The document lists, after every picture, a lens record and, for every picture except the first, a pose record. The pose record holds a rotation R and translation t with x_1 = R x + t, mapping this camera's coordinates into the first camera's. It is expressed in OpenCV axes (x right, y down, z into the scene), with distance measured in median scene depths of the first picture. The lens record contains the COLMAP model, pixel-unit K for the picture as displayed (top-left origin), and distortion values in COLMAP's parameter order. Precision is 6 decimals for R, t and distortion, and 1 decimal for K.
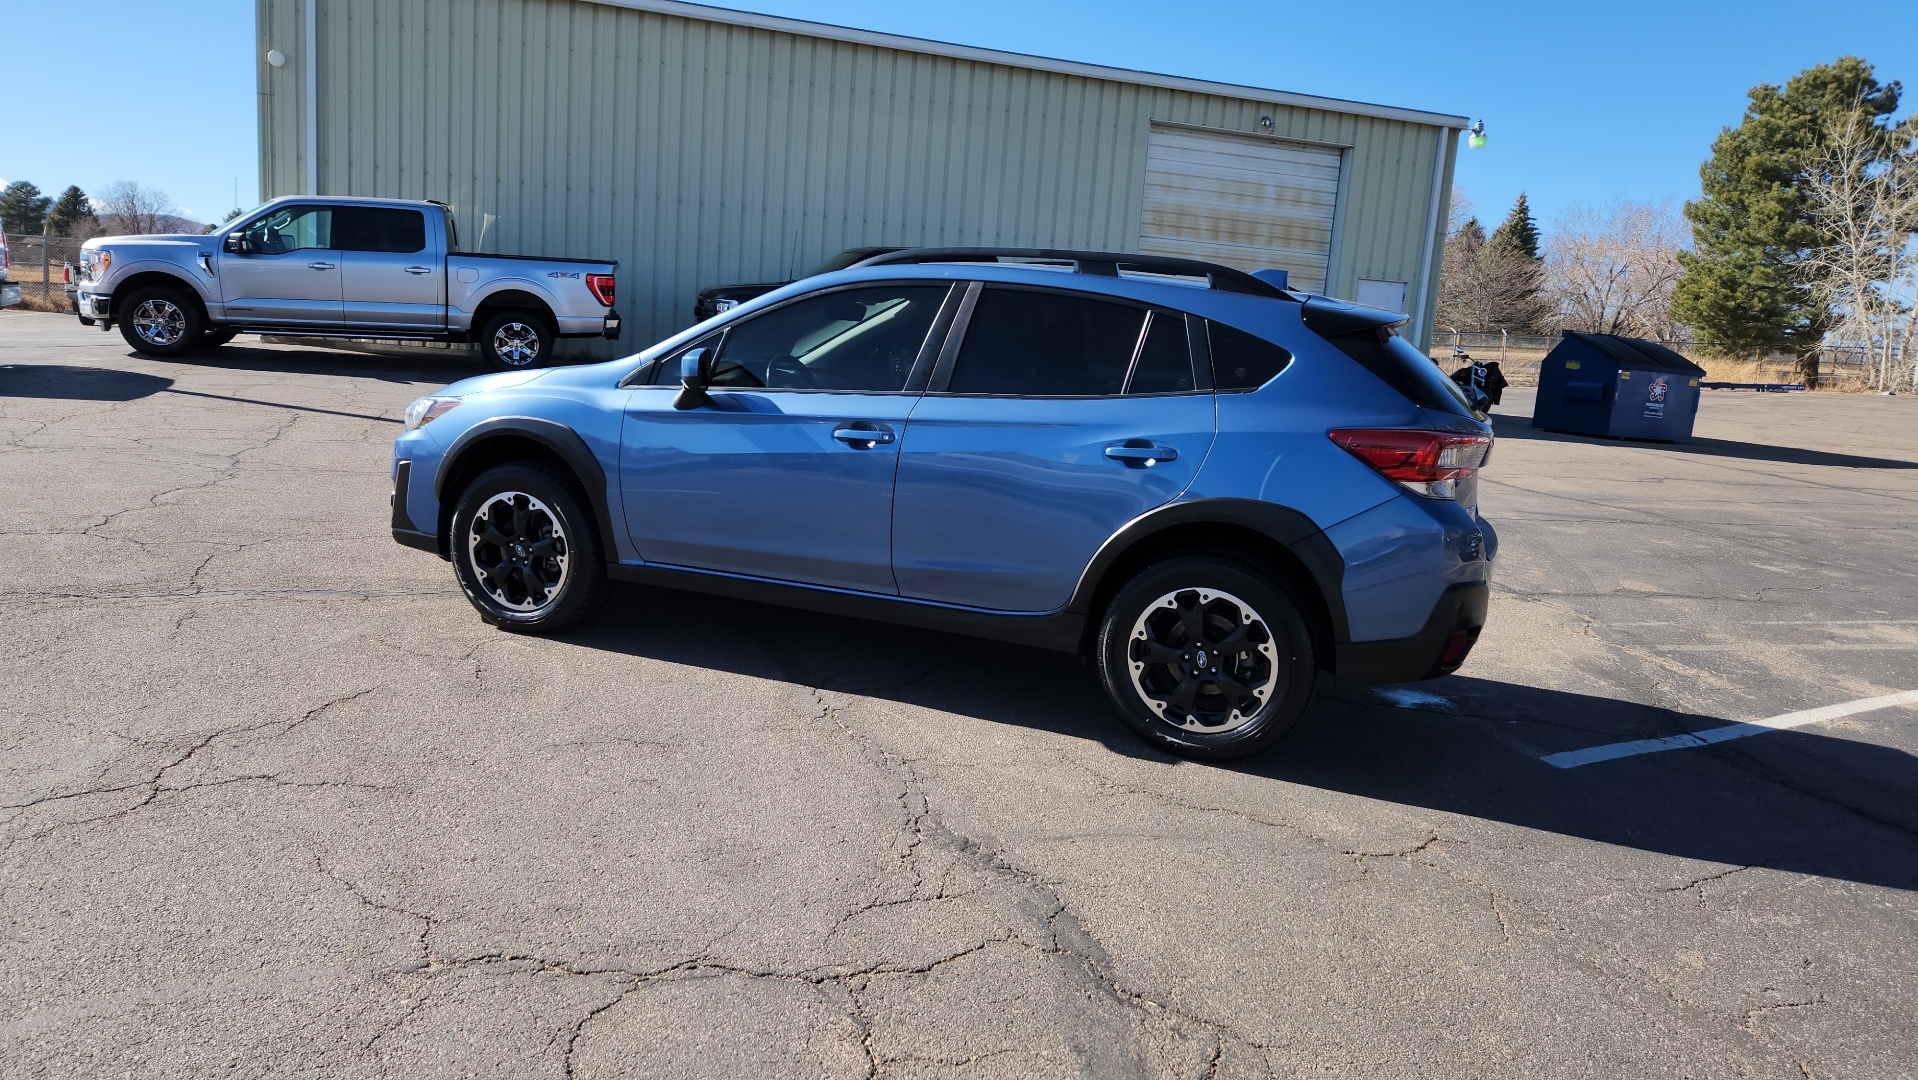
lens RADIAL K [[1287.4, 0, 923.1], [0, 1287.4, 537.9], [0, 0, 1]] dist [0.069382, -0.056601]
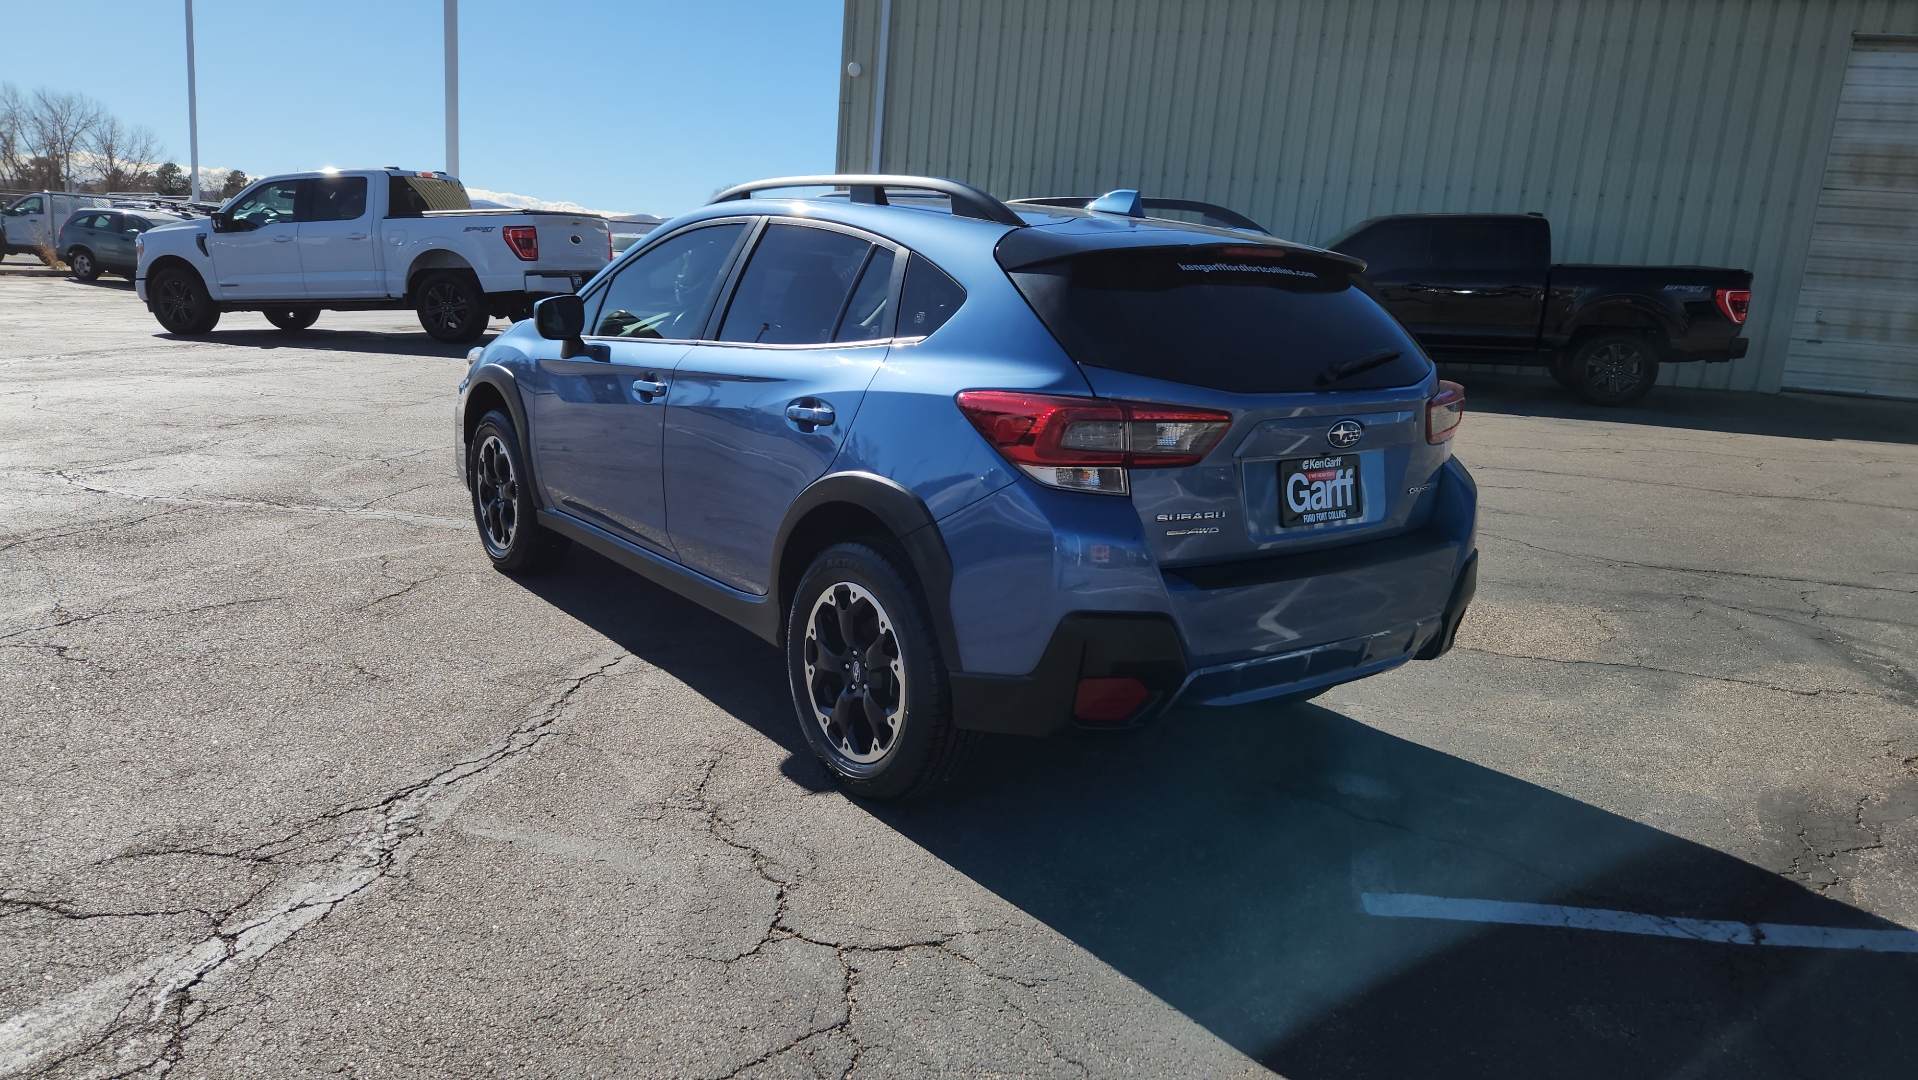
lens RADIAL K [[1288.0, 0, 929.0], [0, 1288.0, 557.7], [0, 0, 1]] dist [0.068864, -0.053315]
pose [[0.855123, 0.097773, -0.509122, 0.536485], [-0.088311, 0.995174, 0.042788, -0.013052], [0.510848, 0.008372, 0.859630, 0.263053]]
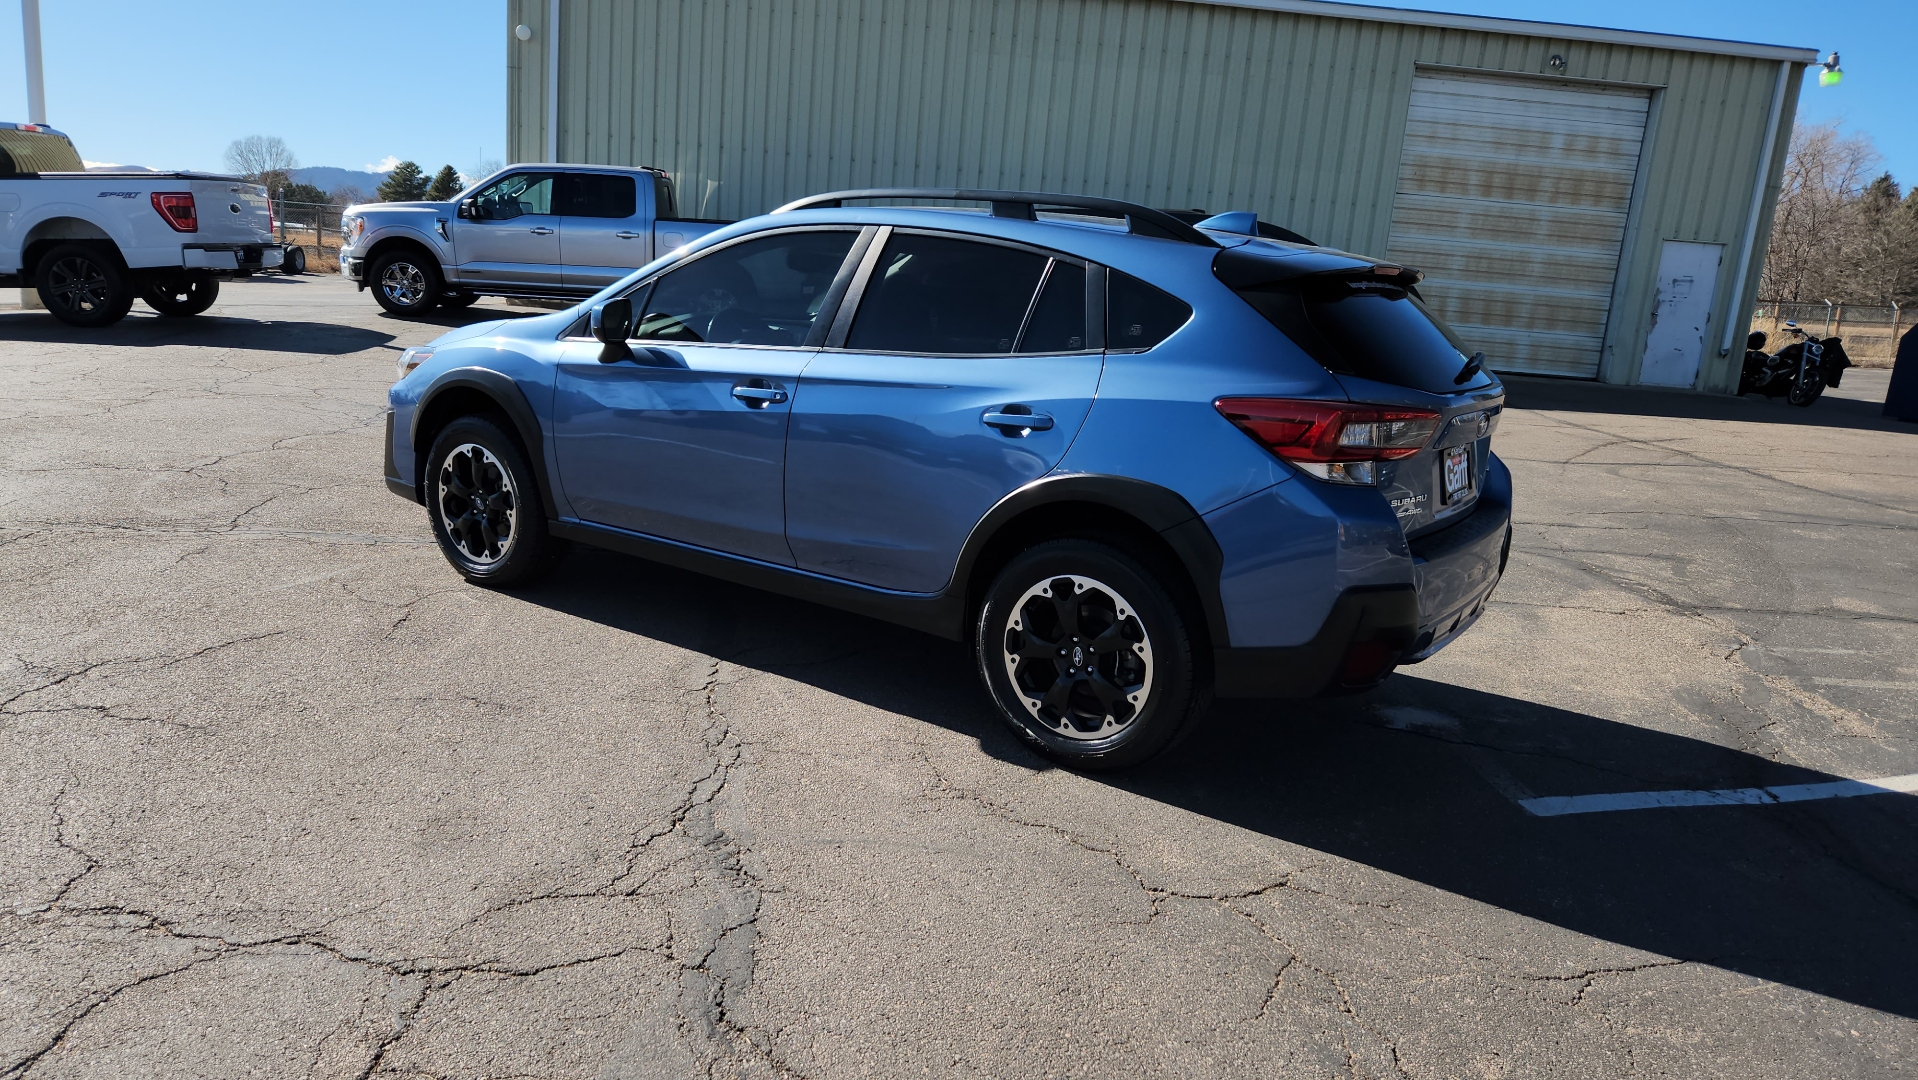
lens RADIAL K [[1287.4, 0, 929.2], [0, 1287.4, 567.1], [0, 0, 1]] dist [0.069382, -0.056601]
pose [[0.974458, 0.052612, -0.218321, 0.248032], [-0.043032, 0.997900, 0.048409, -0.004244], [0.220409, -0.037778, 0.974676, 0.097751]]
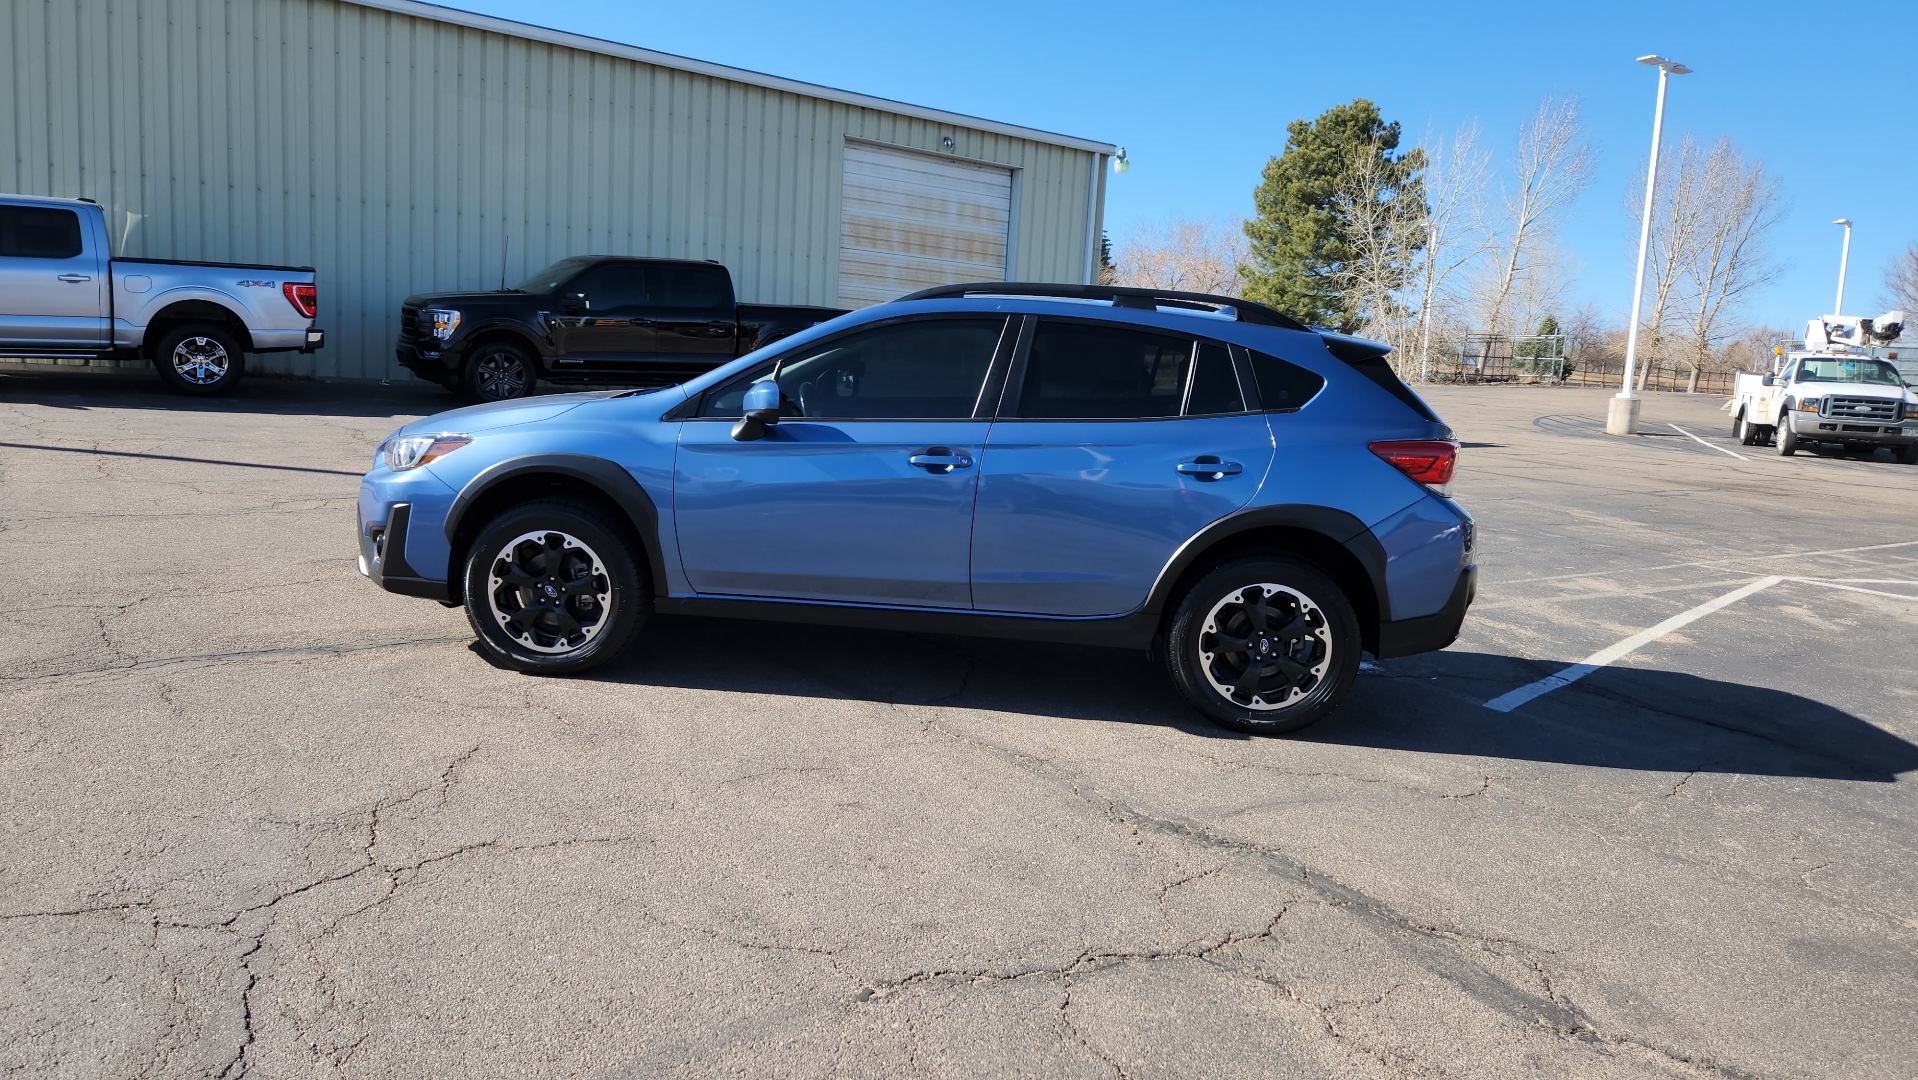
lens RADIAL K [[1287.4, 0, 928.7], [0, 1287.4, 534.8], [0, 0, 1]] dist [0.069382, -0.056601]
pose [[0.954151, -0.054121, 0.294392, -0.323117], [0.055348, 0.998458, 0.004167, -0.020489], [-0.294164, 0.012318, 0.955676, -0.005068]]
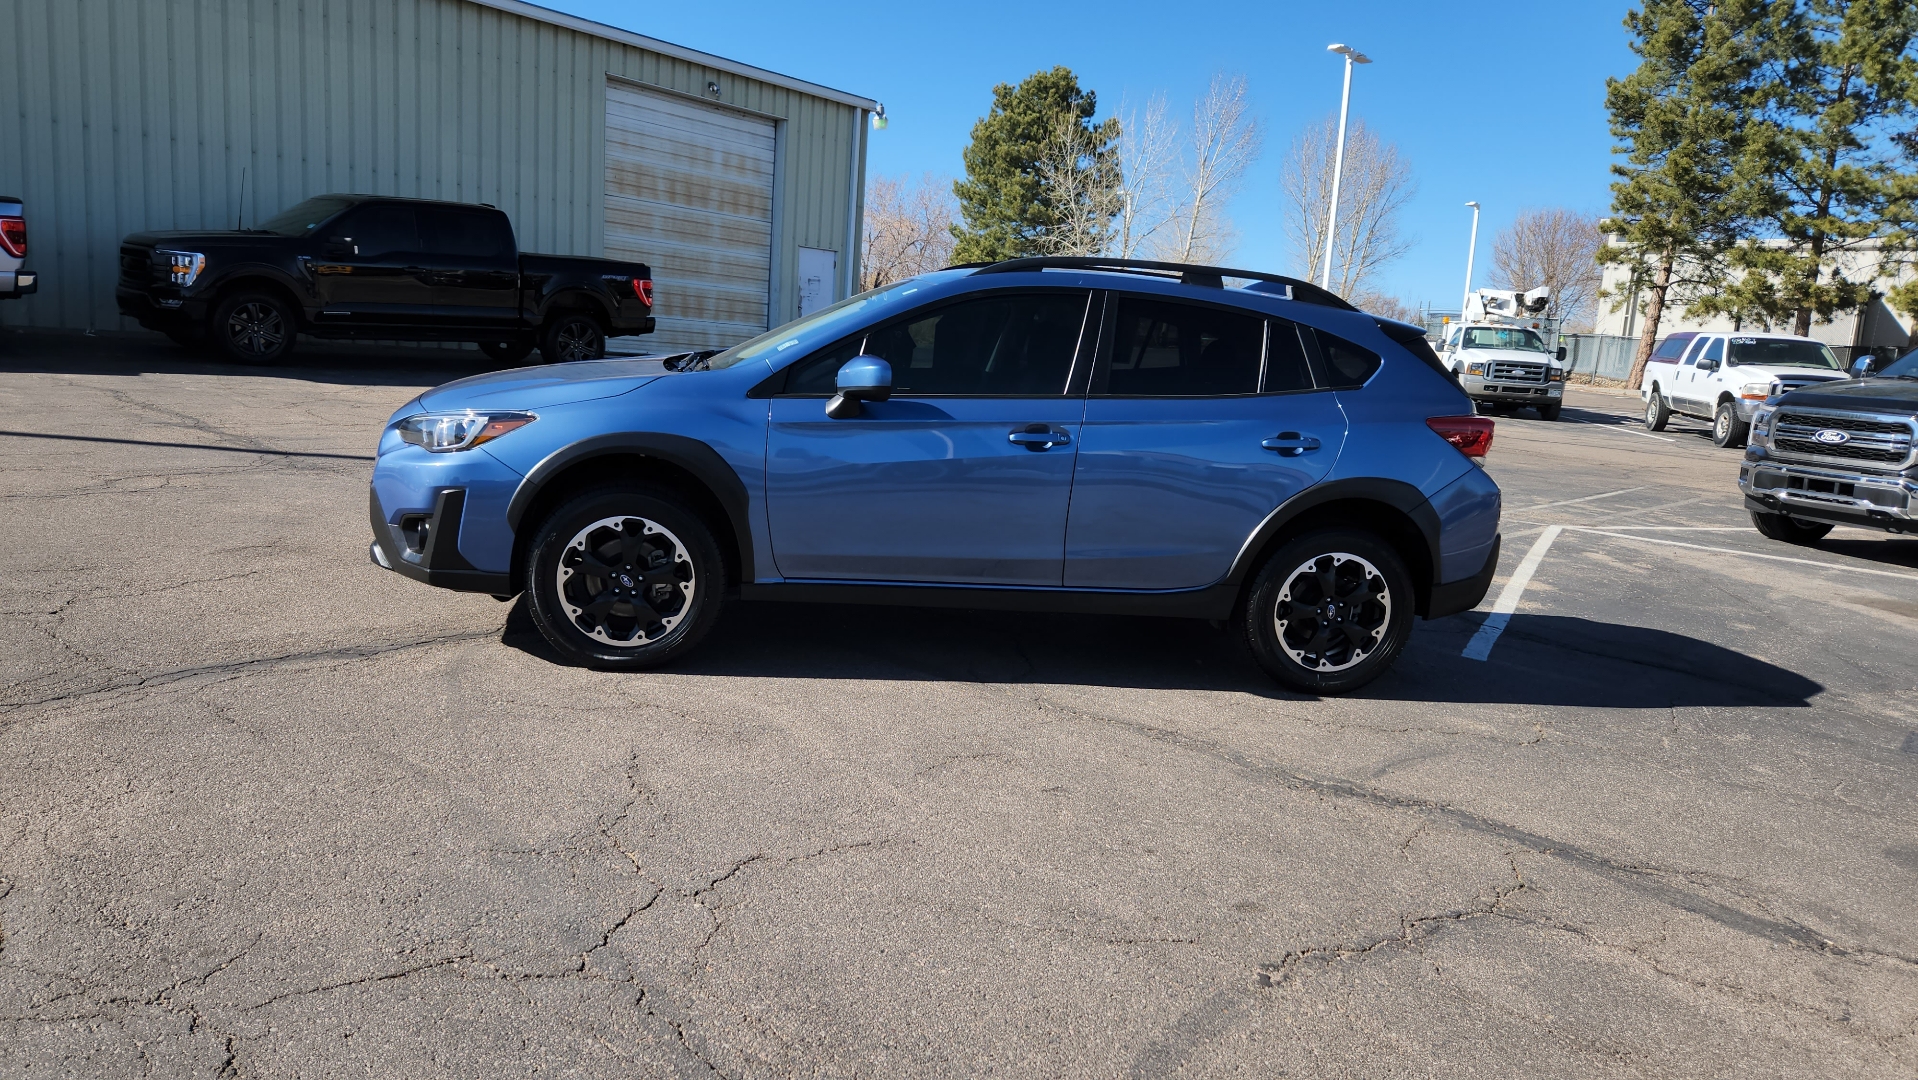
lens RADIAL K [[1287.4, 0, 923.7], [0, 1287.4, 553.9], [0, 0, 1]] dist [0.069382, -0.056601]
pose [[0.857953, -0.093320, 0.505181, -0.583748], [0.068251, 0.995351, 0.067957, -0.055451], [-0.509175, -0.023825, 0.860333, 0.123025]]
